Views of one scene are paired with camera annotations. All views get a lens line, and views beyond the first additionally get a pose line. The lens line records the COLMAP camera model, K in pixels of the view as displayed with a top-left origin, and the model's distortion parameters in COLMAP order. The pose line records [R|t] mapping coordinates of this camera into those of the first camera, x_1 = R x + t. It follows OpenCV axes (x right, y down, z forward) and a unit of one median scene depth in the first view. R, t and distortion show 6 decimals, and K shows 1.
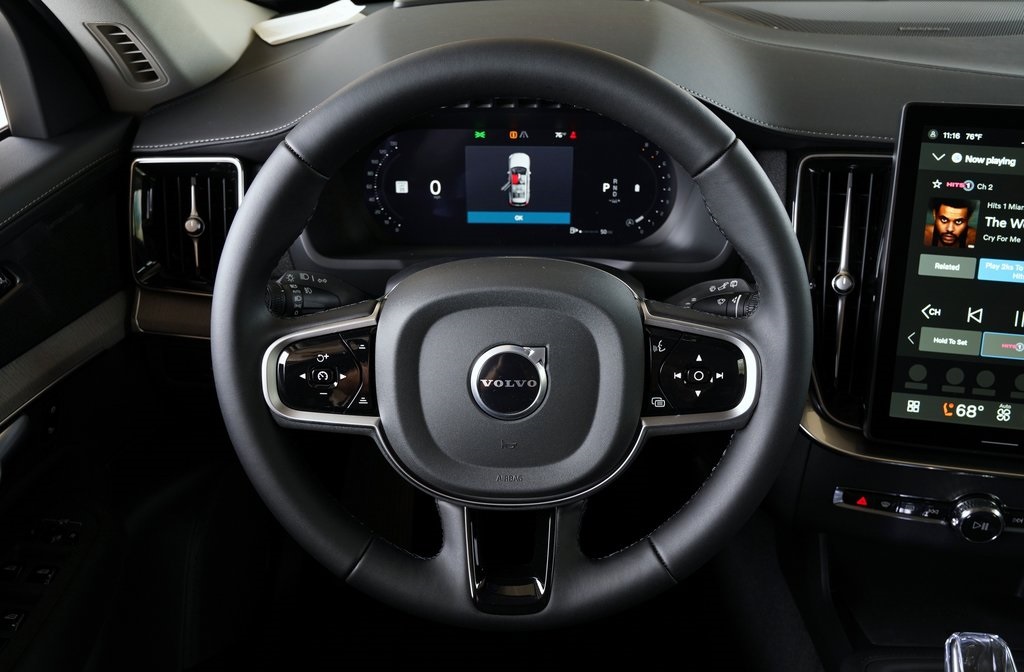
lens RADIAL K [[831.0, 0, 511.0], [0, 831.0, 332.3], [0, 0, 1]] dist [-0.067162, 0.068264]
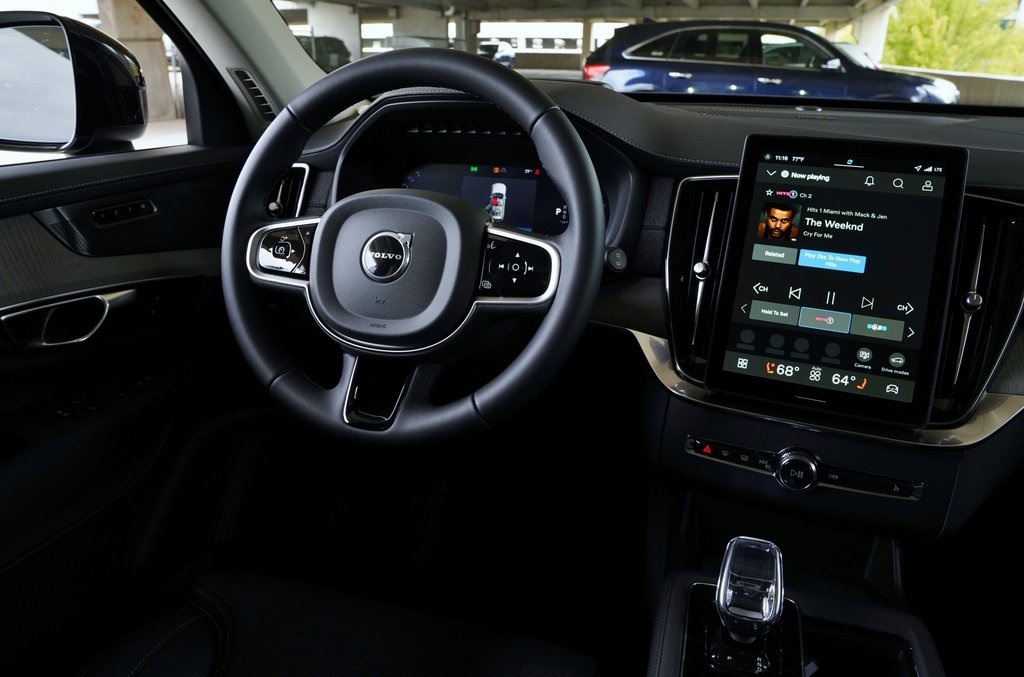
lens RADIAL K [[711.5, 0, 508.8], [0, 711.5, 335.8], [0, 0, 1]] dist [-0.127765, 0.083992]
pose [[0.963178, 0.107153, -0.246588, 0.419065], [-0.158831, 0.966775, -0.200295, 0.324545], [0.216933, 0.232086, 0.948196, -0.082613]]
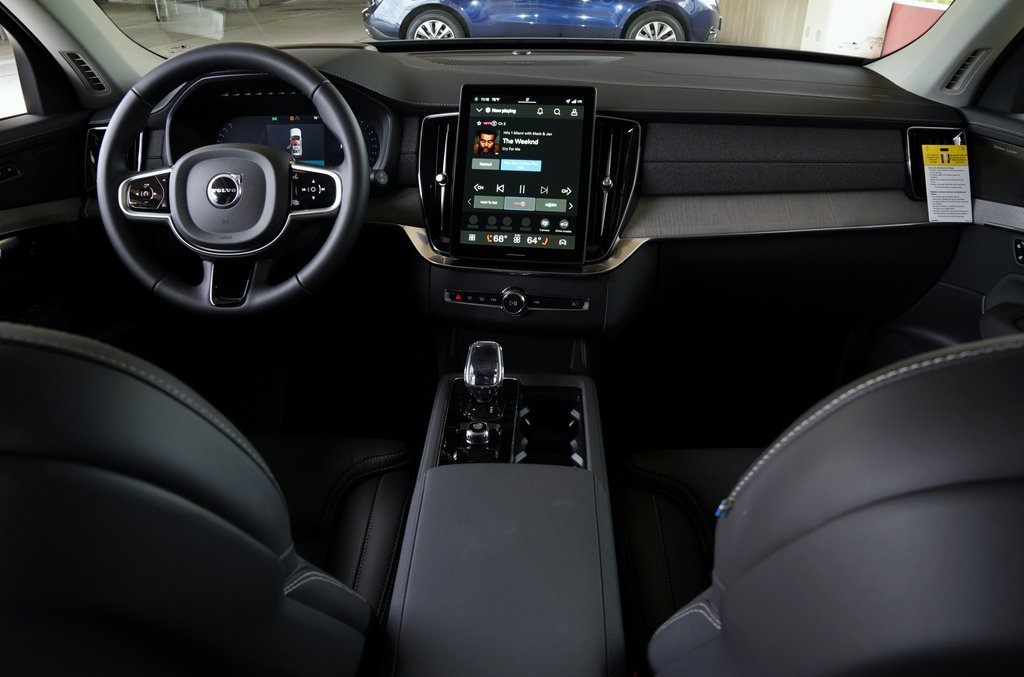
lens RADIAL K [[711.5, 0, 509.4], [0, 711.5, 333.9], [0, 0, 1]] dist [-0.127765, 0.083992]
pose [[0.999986, -0.002941, 0.004335, 0.583427], [0.003396, 0.994046, -0.108906, 0.501912], [-0.003989, 0.108919, 0.994043, -0.615952]]
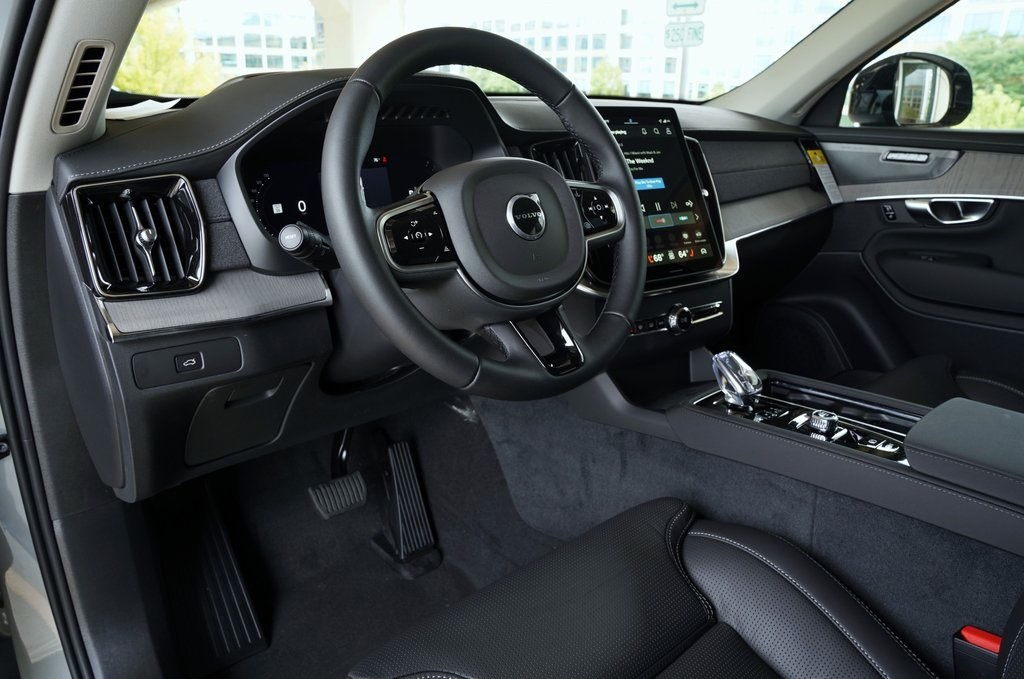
lens RADIAL K [[711.5, 0, 516.8], [0, 711.5, 339.0], [0, 0, 1]] dist [-0.127765, 0.083992]
pose [[0.732747, -0.214021, 0.645970, -0.736330], [0.373430, 0.920023, -0.118775, 0.336827], [-0.568887, 0.328257, 0.754066, 0.055514]]
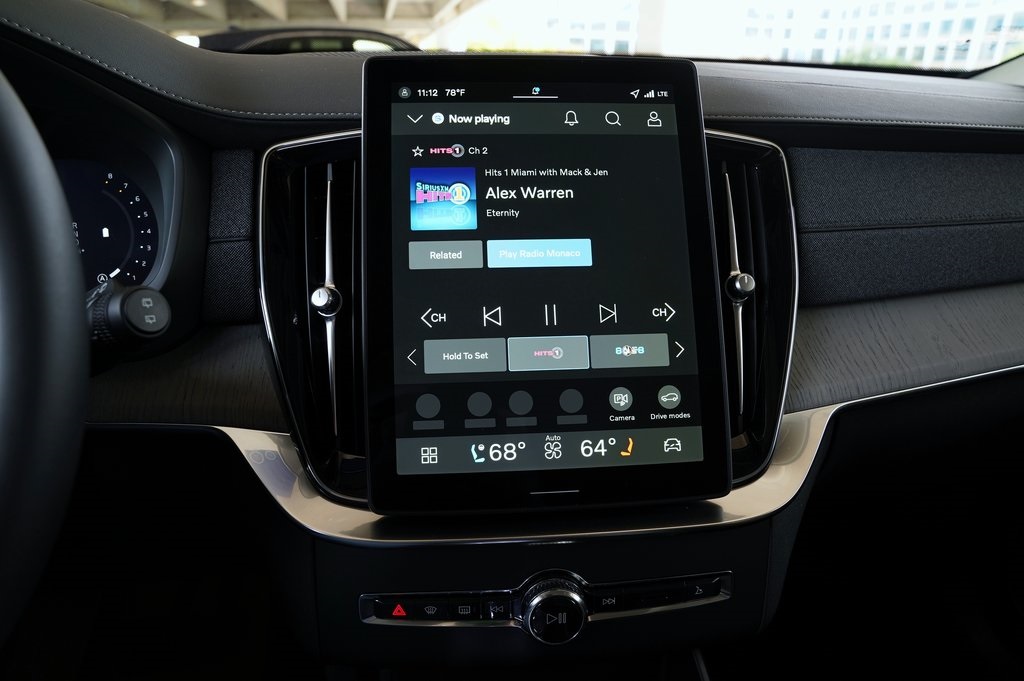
lens RADIAL K [[711.5, 0, 510.4], [0, 711.5, 342.3], [0, 0, 1]] dist [-0.127765, 0.083992]
pose [[0.966854, -0.081686, 0.241909, 0.431383], [0.135892, 0.966737, -0.216688, 0.139933], [-0.216162, 0.242379, 0.945794, 0.412283]]
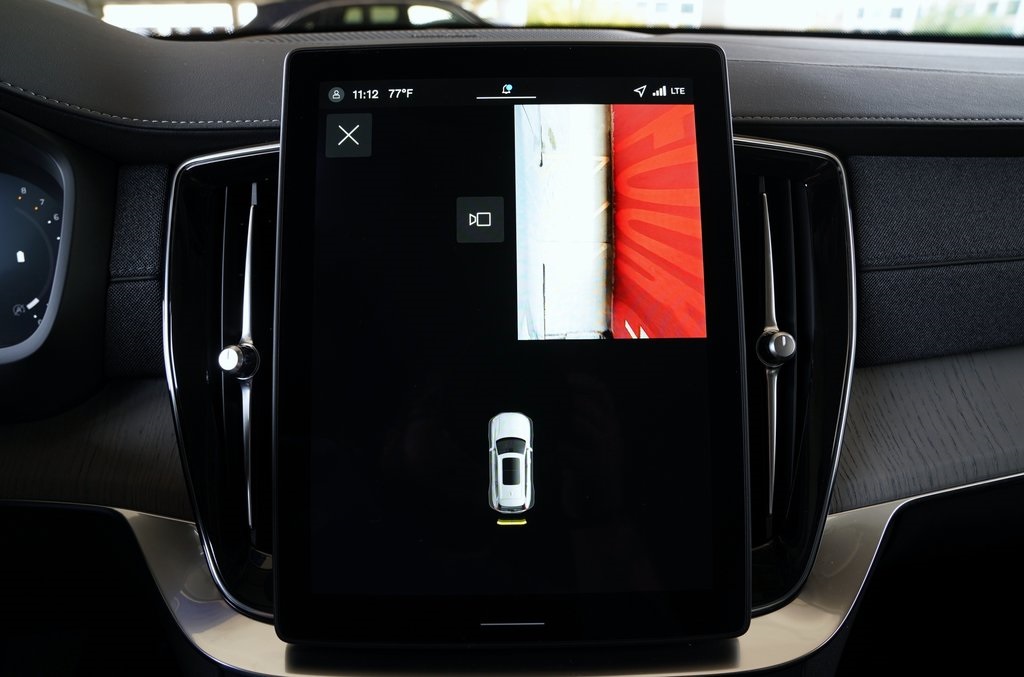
lens RADIAL K [[711.5, 0, 509.4], [0, 711.5, 335.7], [0, 0, 1]] dist [-0.127765, 0.083992]
pose [[0.984899, -0.071758, 0.157559, 0.544617], [0.101618, 0.976410, -0.190520, 0.038060], [-0.140171, 0.203654, 0.968957, 0.524818]]
